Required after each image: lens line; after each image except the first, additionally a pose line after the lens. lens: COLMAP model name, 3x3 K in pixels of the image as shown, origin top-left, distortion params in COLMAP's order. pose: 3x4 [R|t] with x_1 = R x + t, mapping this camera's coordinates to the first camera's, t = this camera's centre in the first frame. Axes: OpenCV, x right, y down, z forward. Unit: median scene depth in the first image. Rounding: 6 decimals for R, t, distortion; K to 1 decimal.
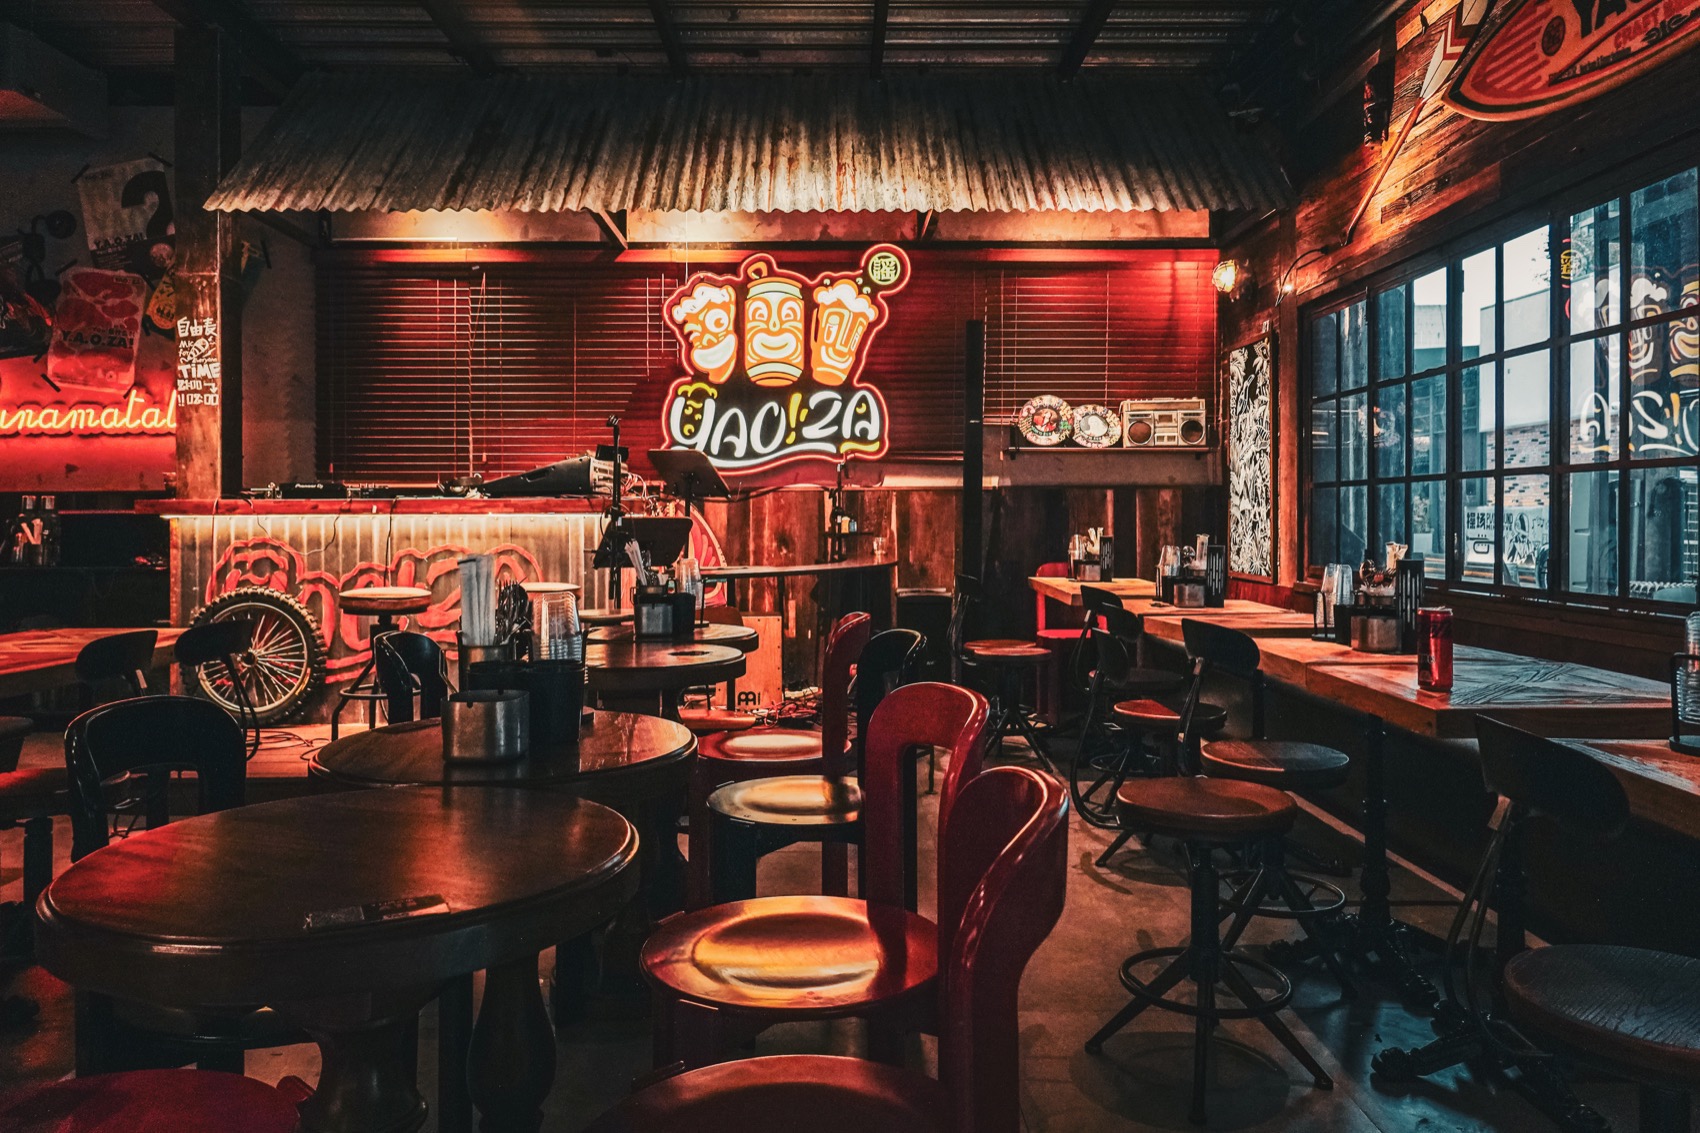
lens RADIAL K [[1226.4, 0, 846.5], [0, 1226.4, 560.9], [0, 0, 1]] dist [-0.004843, 0.001657]
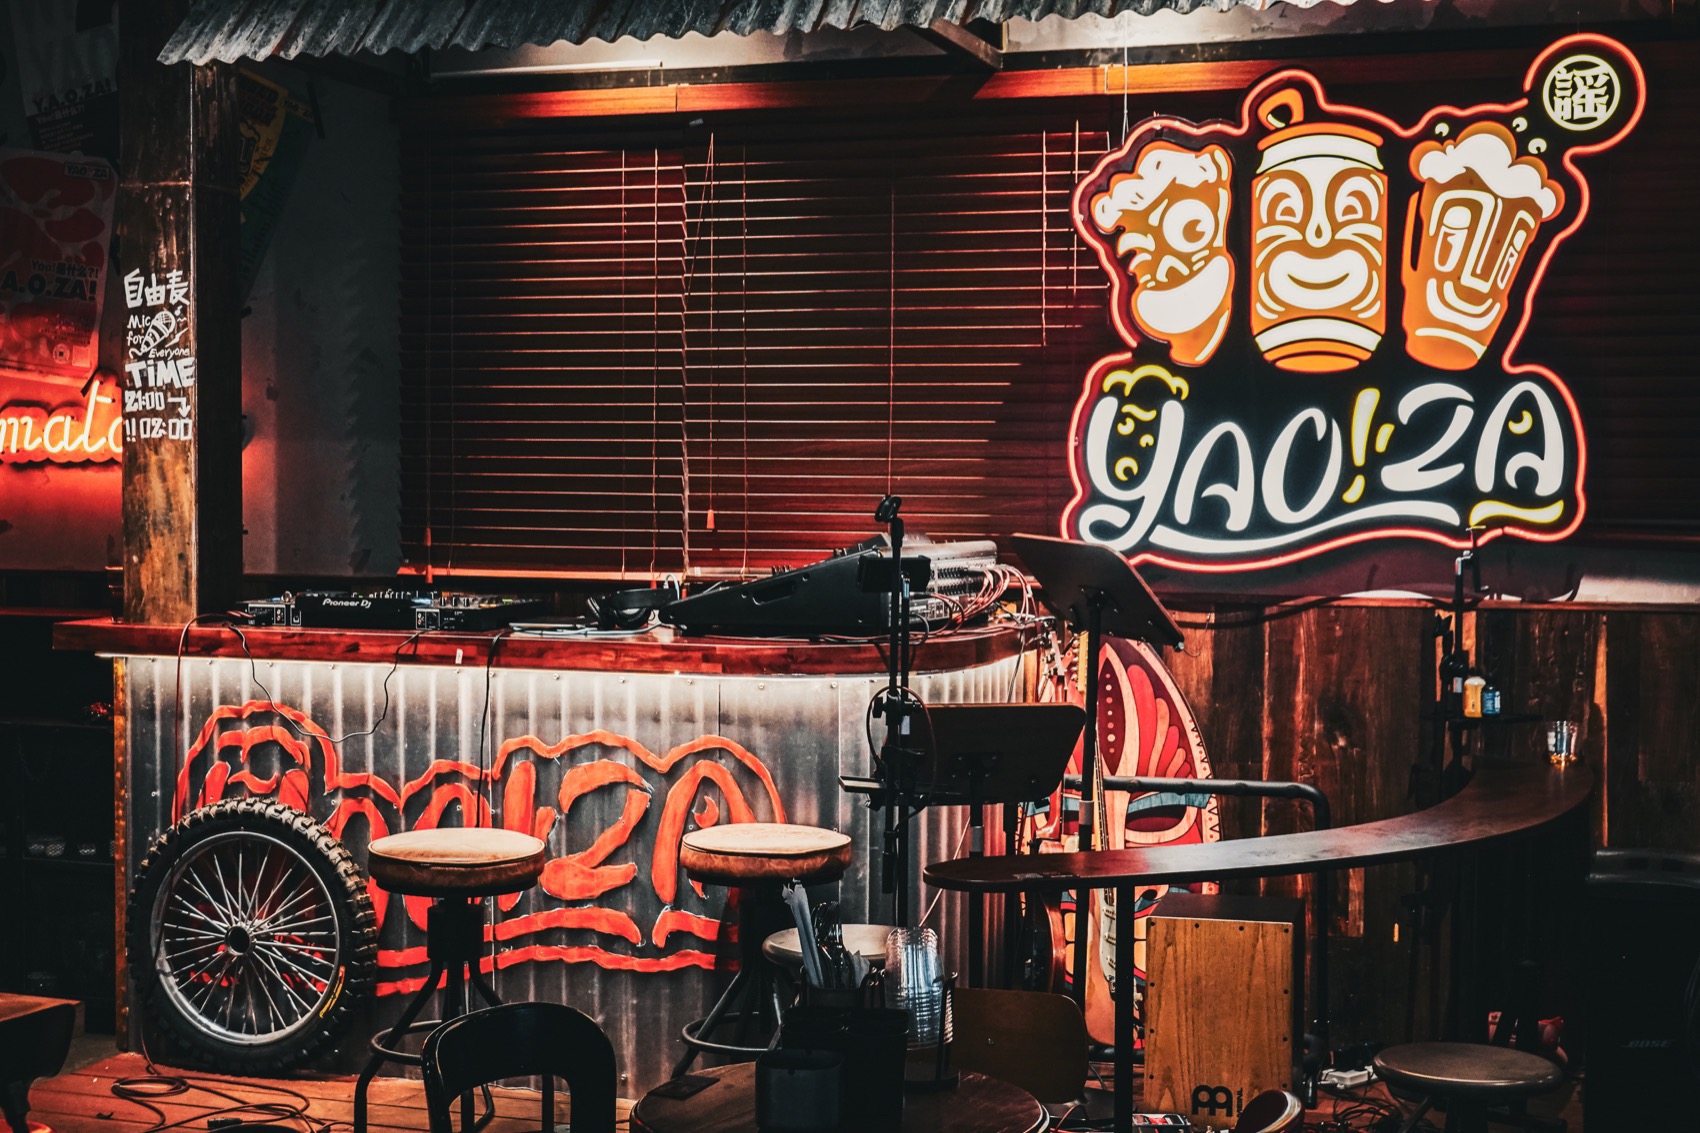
lens RADIAL K [[2577.1, 0, 850.8], [0, 2577.1, 567.9], [0, 0, 1]] dist [-0.026192, 0.000000]
pose [[0.937531, 0.023773, -0.347088, 0.105799], [-0.012164, 0.999293, 0.035588, -0.103518], [0.347689, -0.029143, 0.937157, 0.079709]]
